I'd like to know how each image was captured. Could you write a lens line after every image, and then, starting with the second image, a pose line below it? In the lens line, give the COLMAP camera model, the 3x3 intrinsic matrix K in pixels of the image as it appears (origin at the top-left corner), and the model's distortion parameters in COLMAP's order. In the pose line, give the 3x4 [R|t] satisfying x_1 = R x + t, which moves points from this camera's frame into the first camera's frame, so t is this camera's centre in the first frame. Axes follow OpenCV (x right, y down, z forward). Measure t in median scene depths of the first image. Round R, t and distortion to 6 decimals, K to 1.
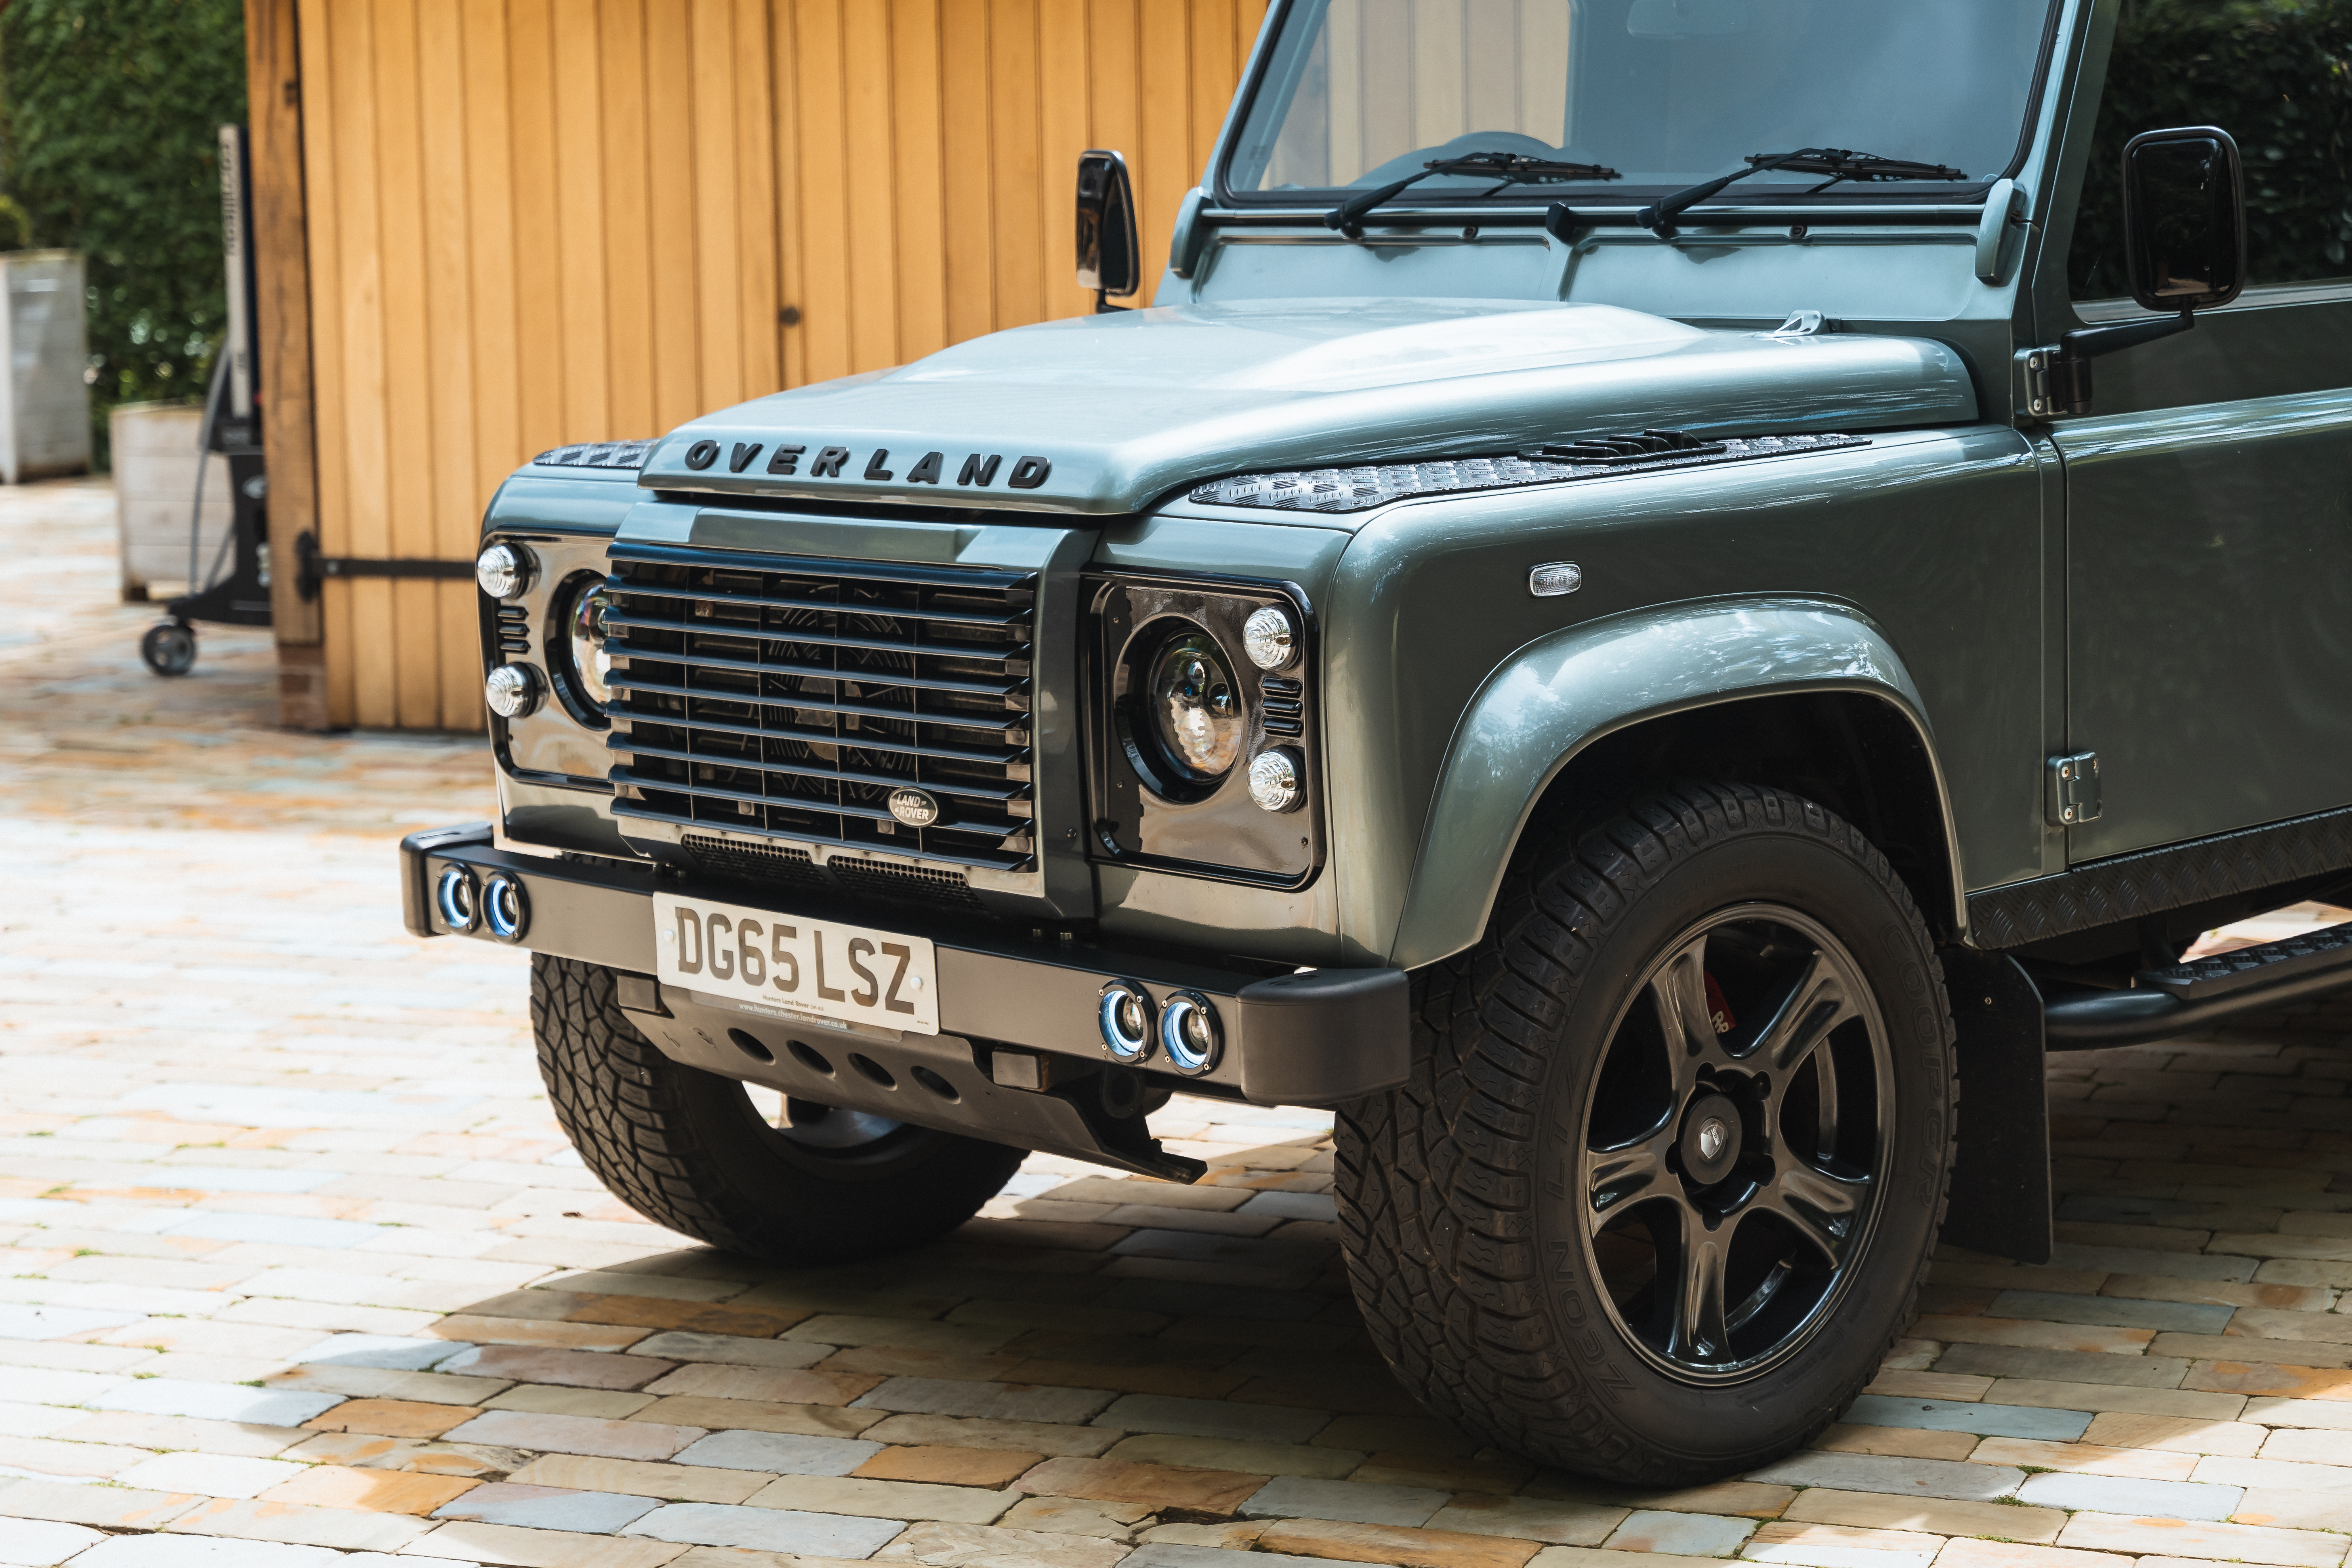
lens RADIAL K [[4818.3, 0, 1237.9], [0, 4818.3, 819.8], [0, 0, 1]] dist [0.070670, 0.000000]
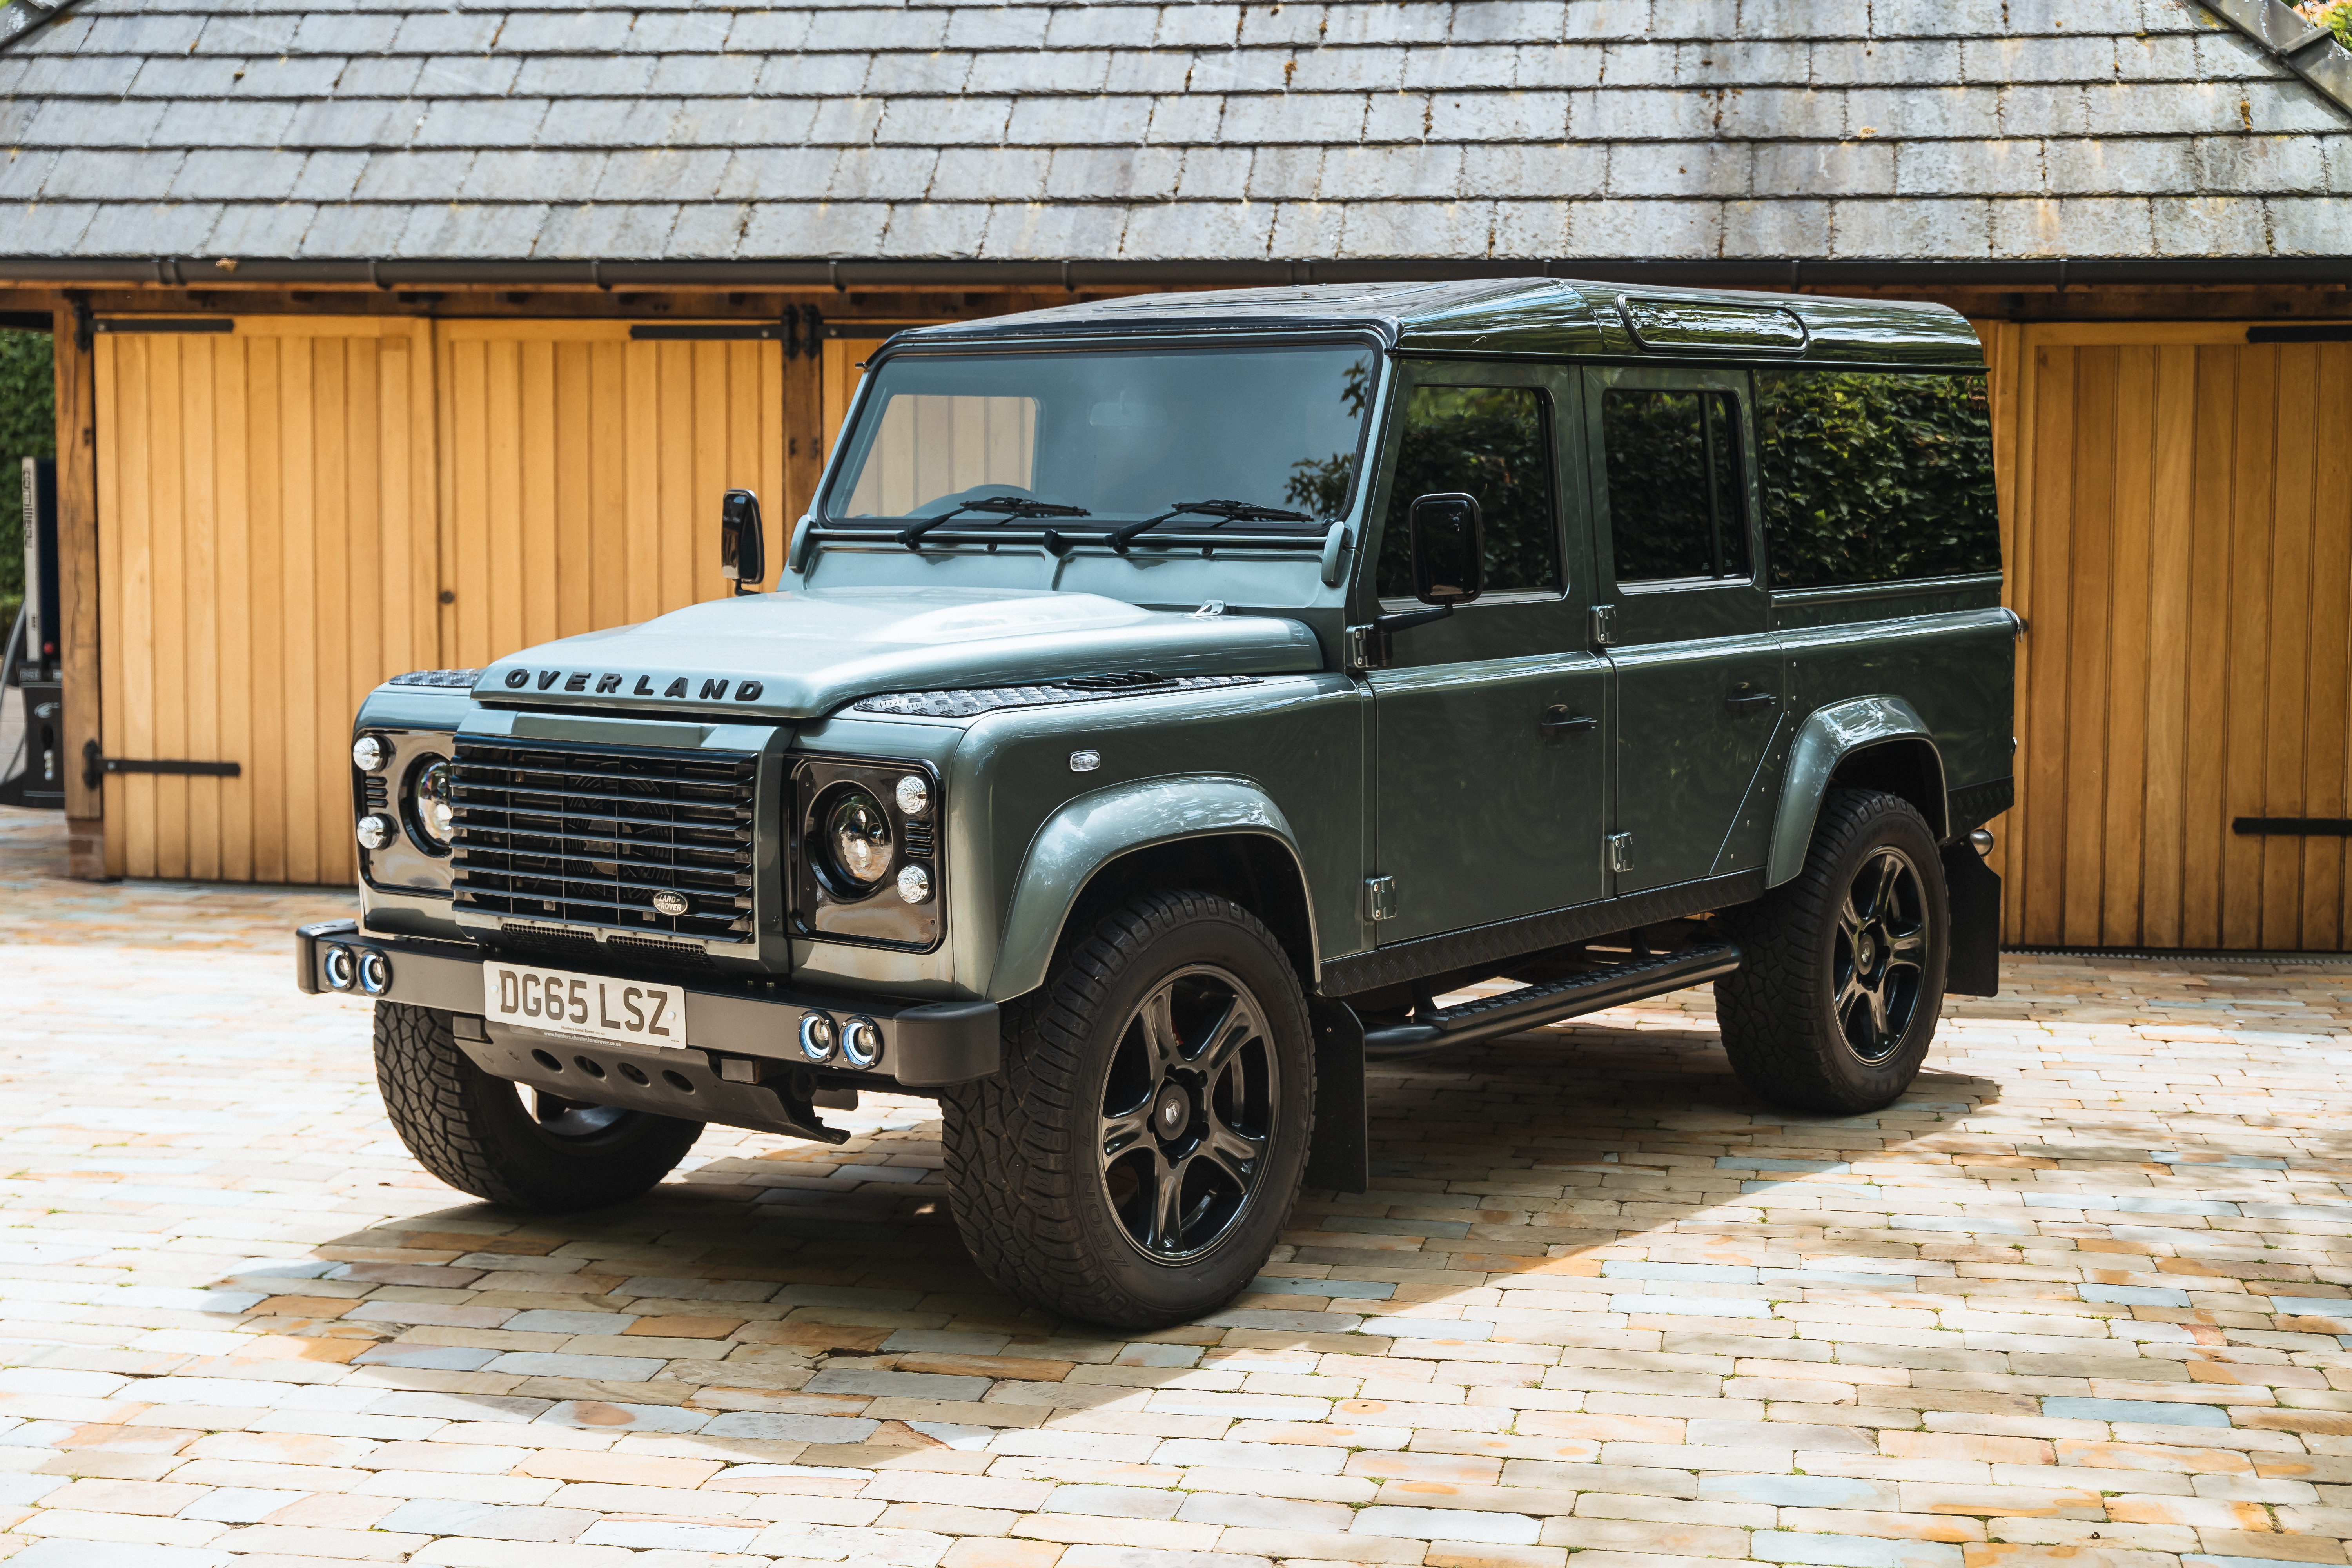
lens RADIAL K [[3375.4, 0, 1244.5], [0, 3375.4, 833.7], [0, 0, 1]] dist [0.035603, 0.000000]
pose [[0.984542, 0.007235, 0.175000, -0.070636], [-0.000247, 0.999203, -0.039920, 0.017312], [-0.175150, 0.039260, 0.983759, -0.105691]]
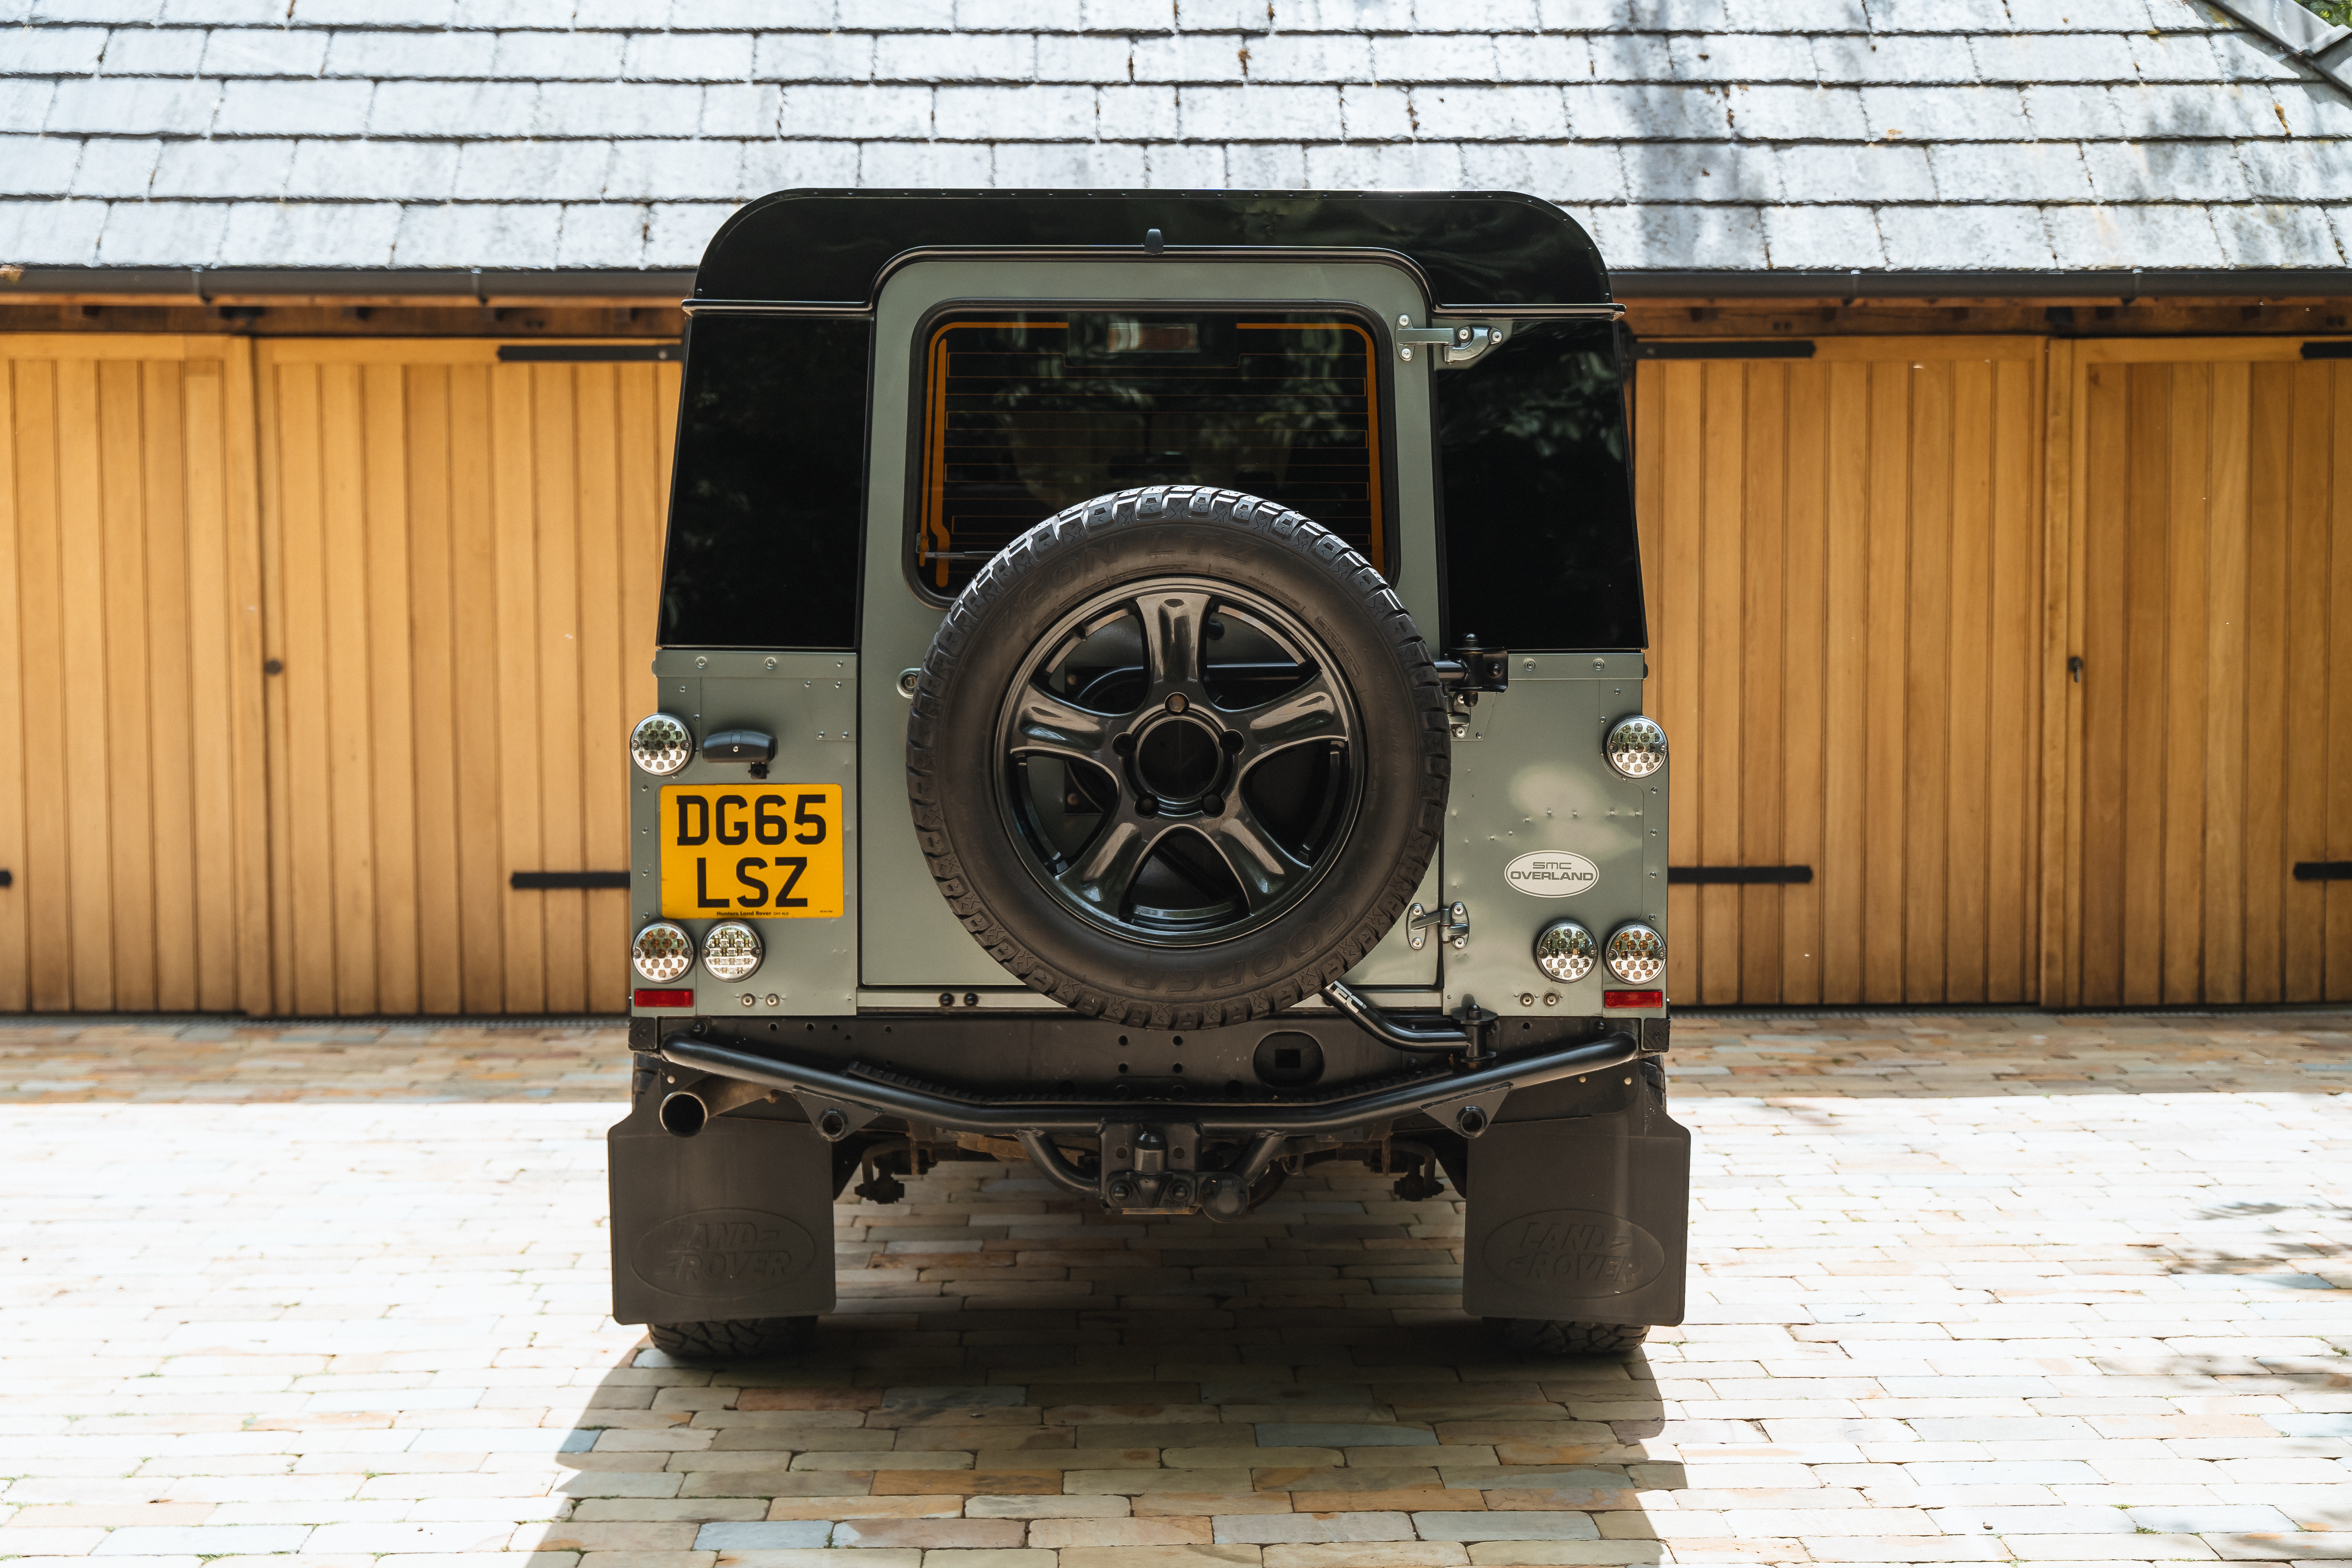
lens RADIAL K [[3477.5, 0, 1207.9], [0, 3477.5, 821.3], [0, 0, 1]] dist [0.034834, 0.000000]
pose [[0.929900, -0.020849, 0.367220, -0.419225], [0.039683, 0.998251, -0.043813, -0.033393], [-0.365664, 0.055314, 0.929102, 0.171021]]
